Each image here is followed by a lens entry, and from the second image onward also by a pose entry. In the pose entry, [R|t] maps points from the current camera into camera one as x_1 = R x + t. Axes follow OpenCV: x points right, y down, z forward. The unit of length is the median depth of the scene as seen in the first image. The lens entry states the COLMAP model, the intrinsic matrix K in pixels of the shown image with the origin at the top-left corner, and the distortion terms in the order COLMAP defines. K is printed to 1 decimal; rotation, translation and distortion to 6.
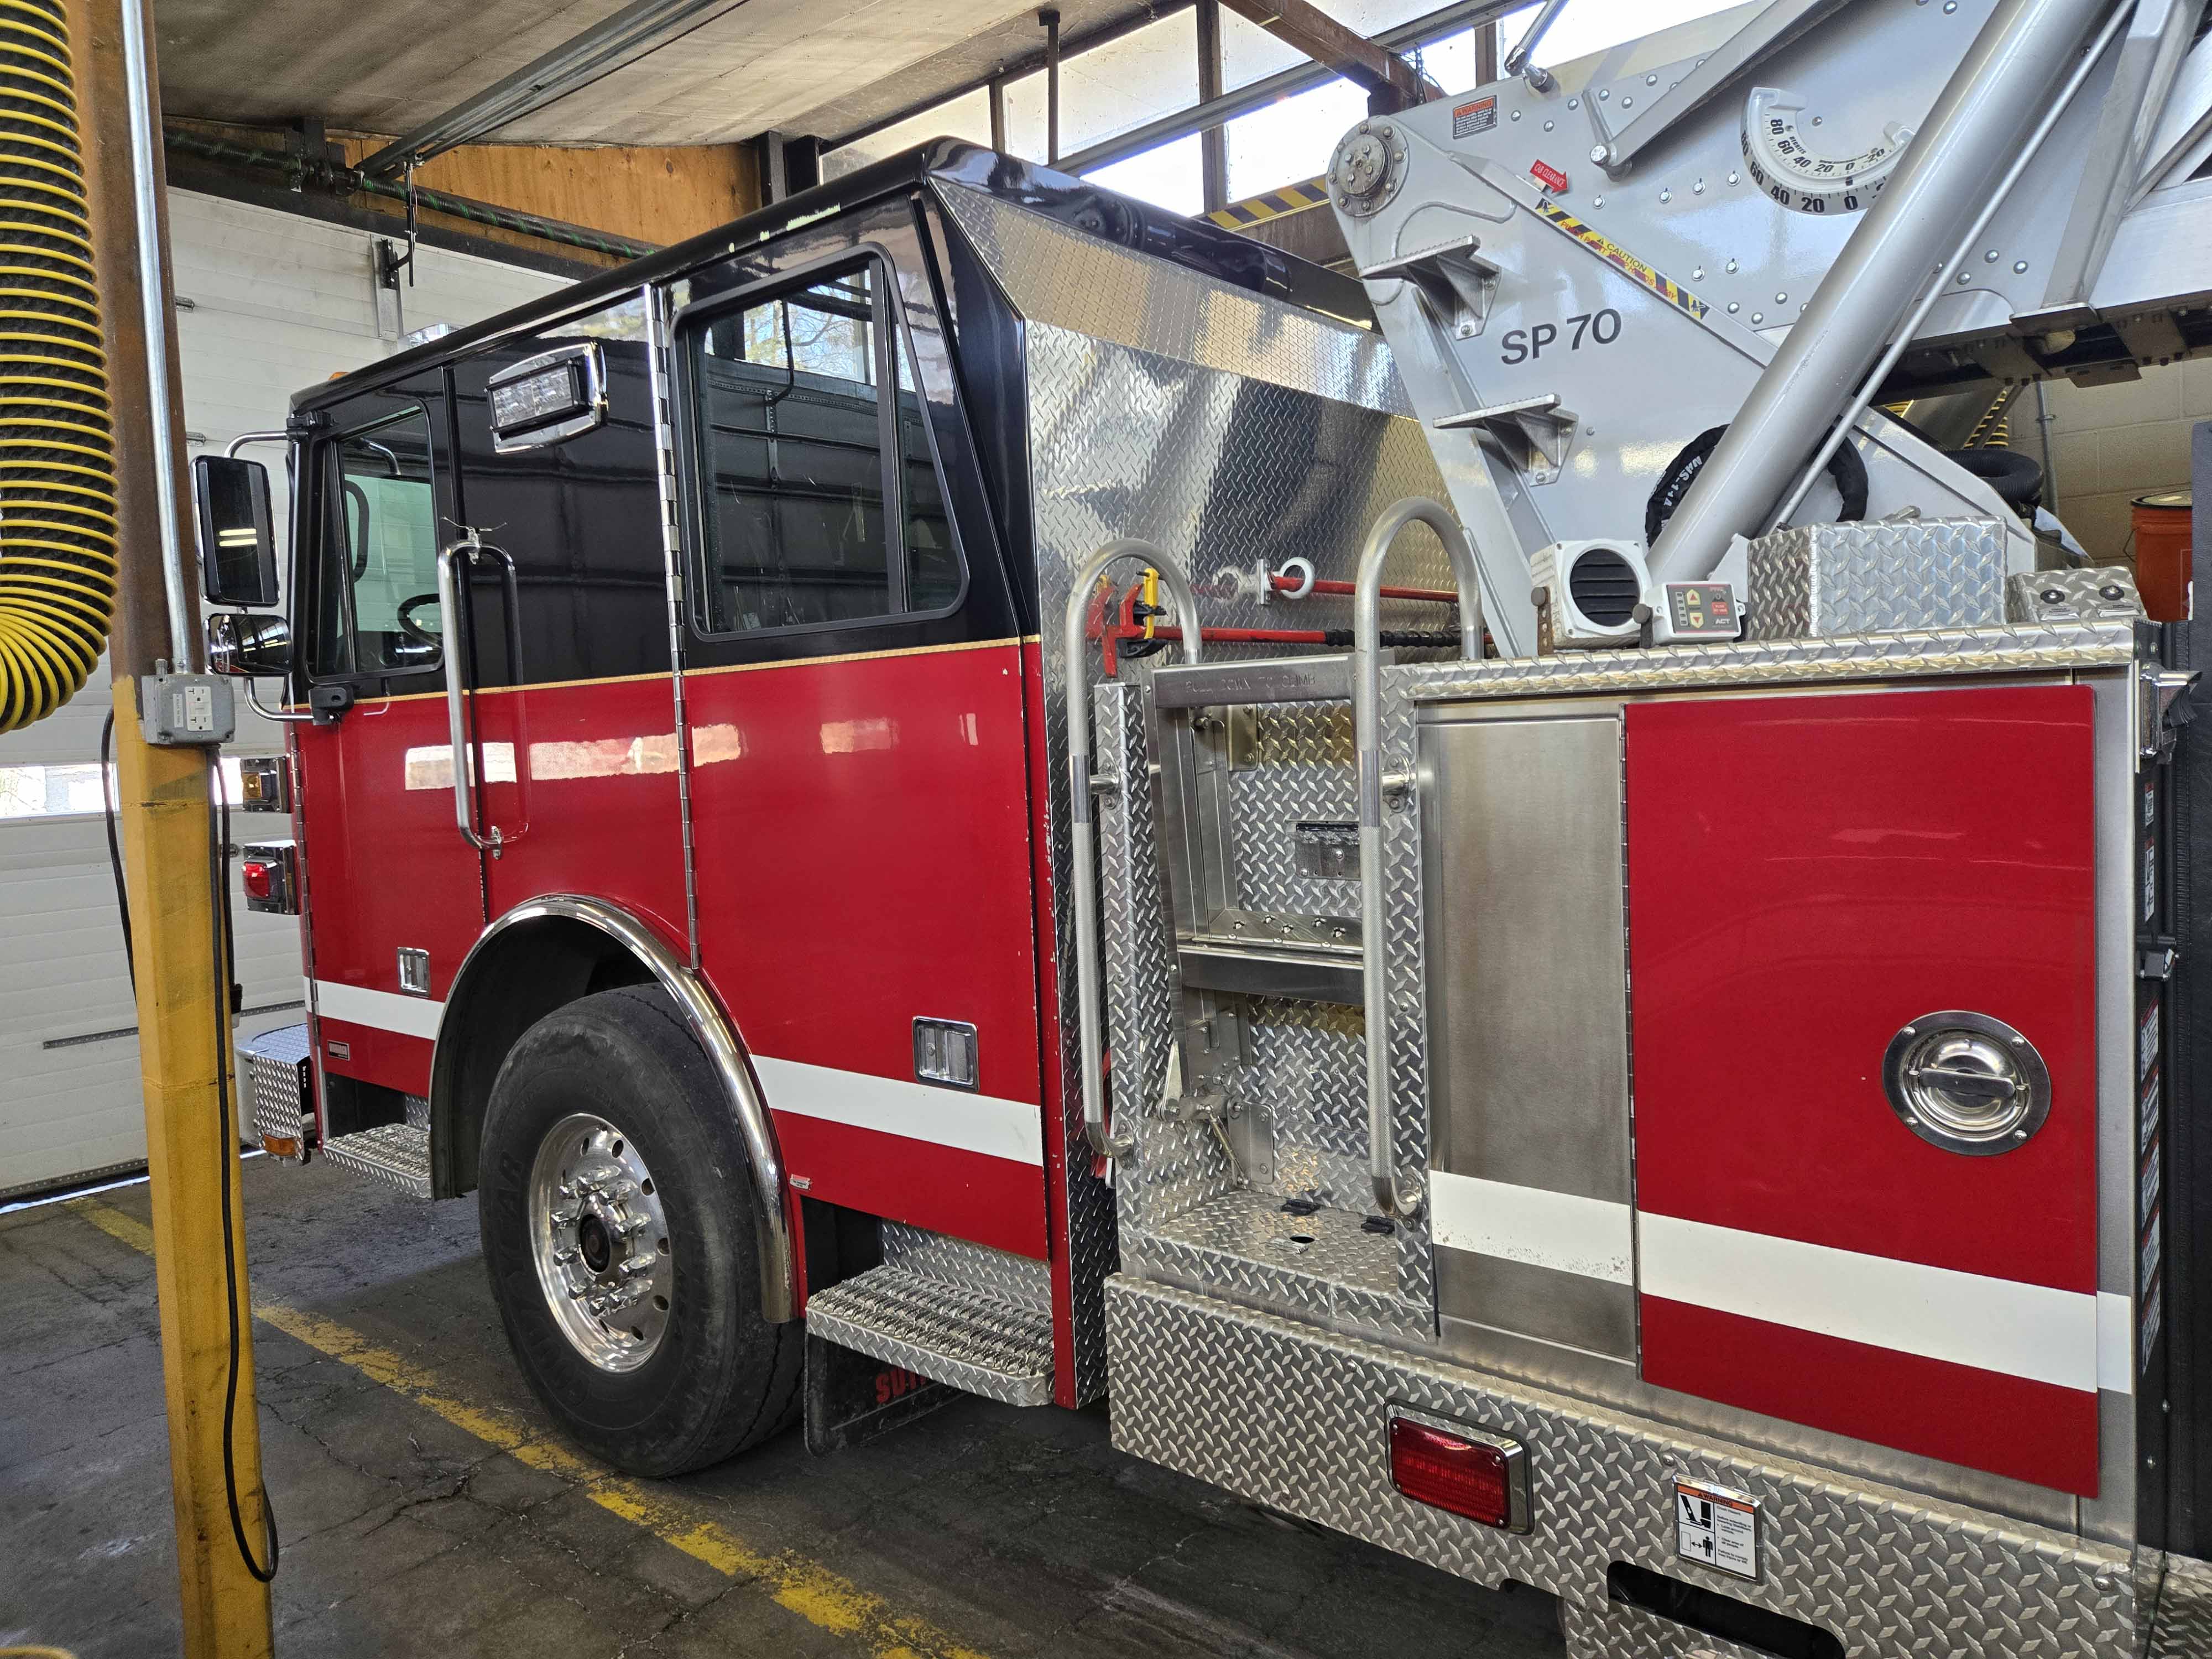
lens RADIAL K [[1455.9, 0, 1097.1], [0, 1455.9, 806.3], [0, 0, 1]] dist [0.086205, -0.078106]
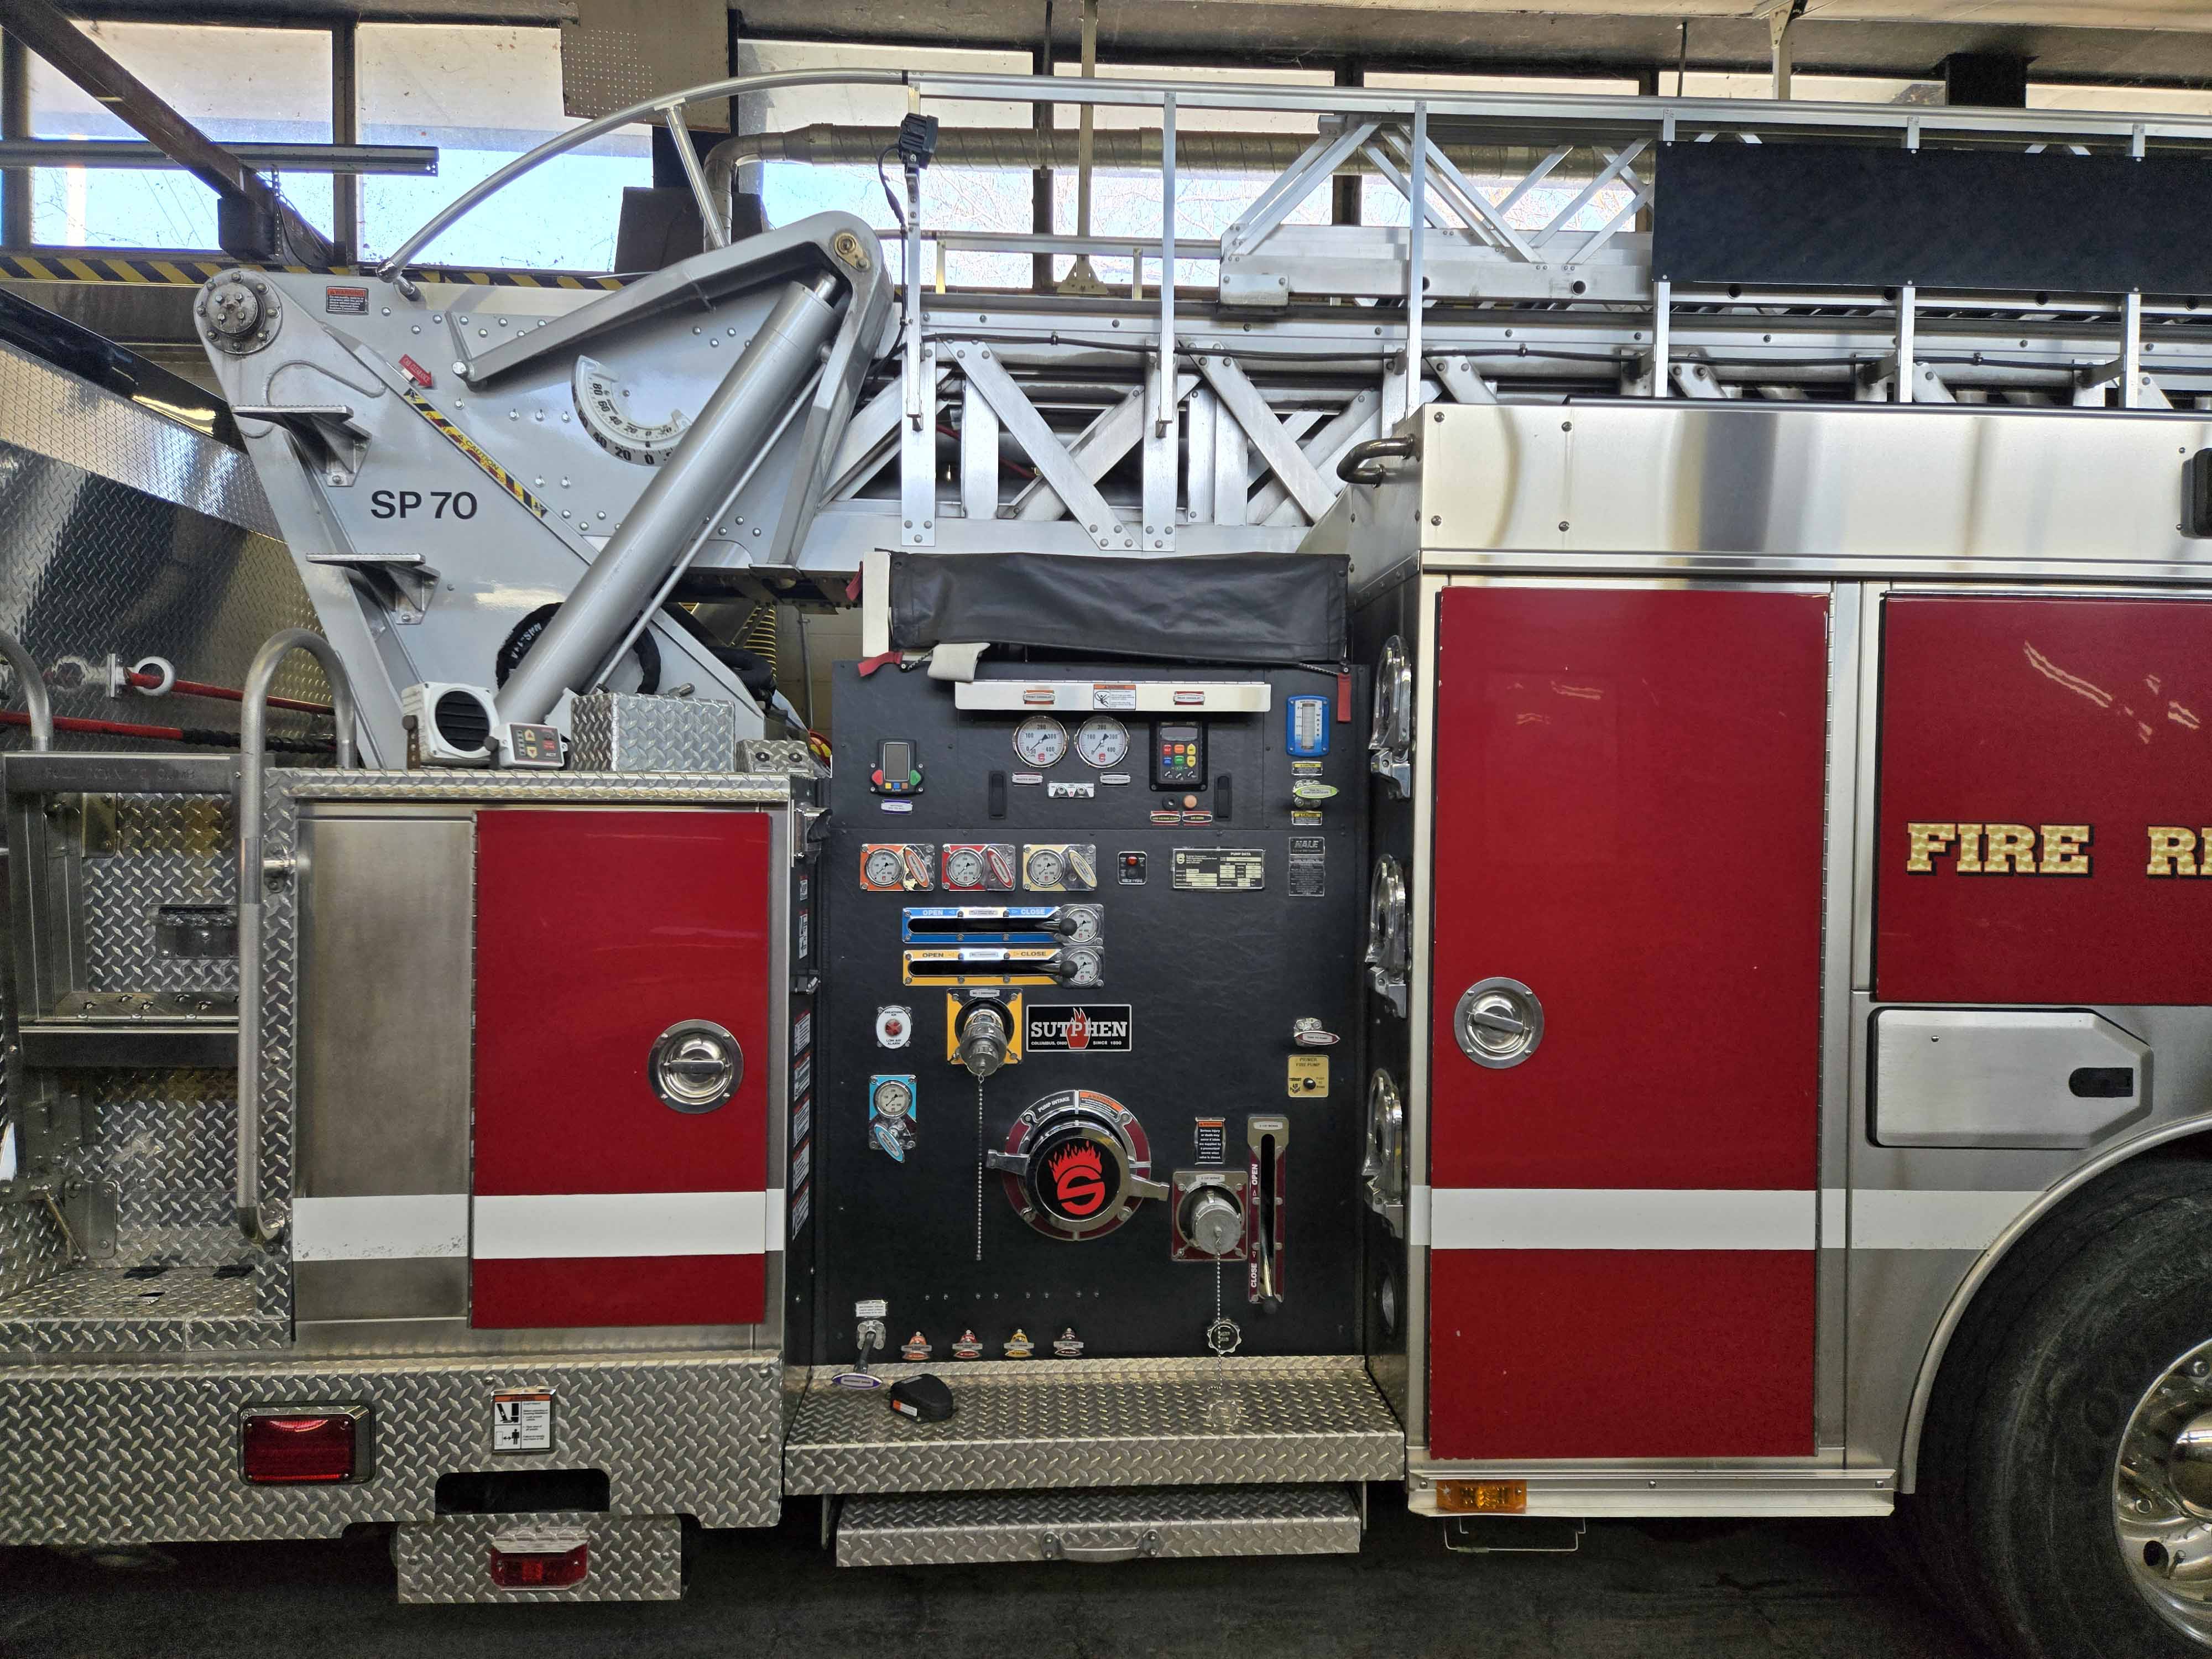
lens RADIAL K [[1472.0, 0, 1104.3], [0, 1472.0, 839.8], [0, 0, 1]] dist [0.087213, -0.076866]
pose [[0.735905, 0.040317, 0.675884, -0.118499], [0.000705, 0.998179, -0.060309, 0.034357], [-0.677085, 0.044858, 0.734536, -0.329919]]
